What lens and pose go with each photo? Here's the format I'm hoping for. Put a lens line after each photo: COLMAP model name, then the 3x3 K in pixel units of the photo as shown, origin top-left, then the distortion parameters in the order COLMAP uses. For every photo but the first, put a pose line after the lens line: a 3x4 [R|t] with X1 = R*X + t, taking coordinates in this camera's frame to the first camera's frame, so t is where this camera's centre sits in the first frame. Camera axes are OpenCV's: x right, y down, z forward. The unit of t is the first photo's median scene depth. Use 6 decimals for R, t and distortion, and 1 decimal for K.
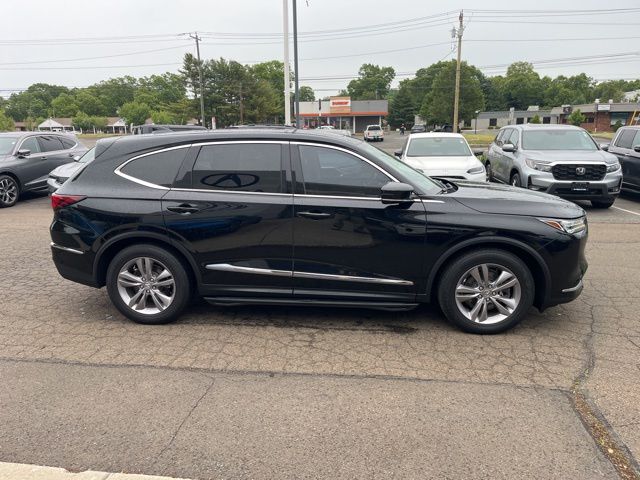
lens RADIAL K [[482.3, 0, 319.0], [0, 482.3, 242.0], [0, 0, 1]] dist [0.077390, -0.095745]
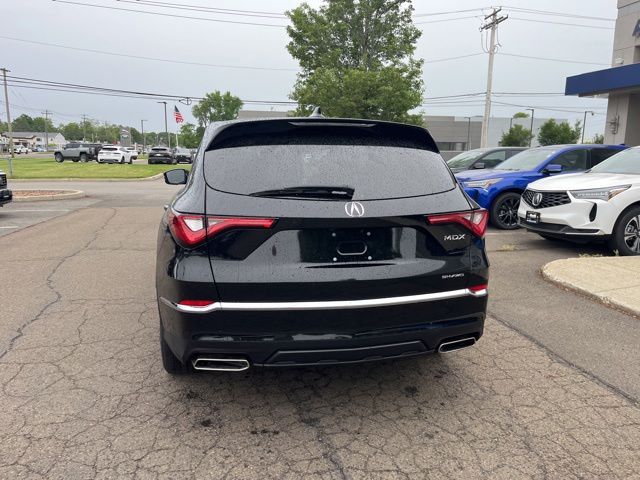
lens RADIAL K [[482.3, 0, 318.4], [0, 482.3, 240.3], [0, 0, 1]] dist [0.077390, -0.095745]
pose [[-0.298615, -0.158197, 0.941171, -1.075462], [0.210282, 0.951024, 0.226571, -0.245760], [-0.930919, 0.265569, -0.250724, 1.369736]]
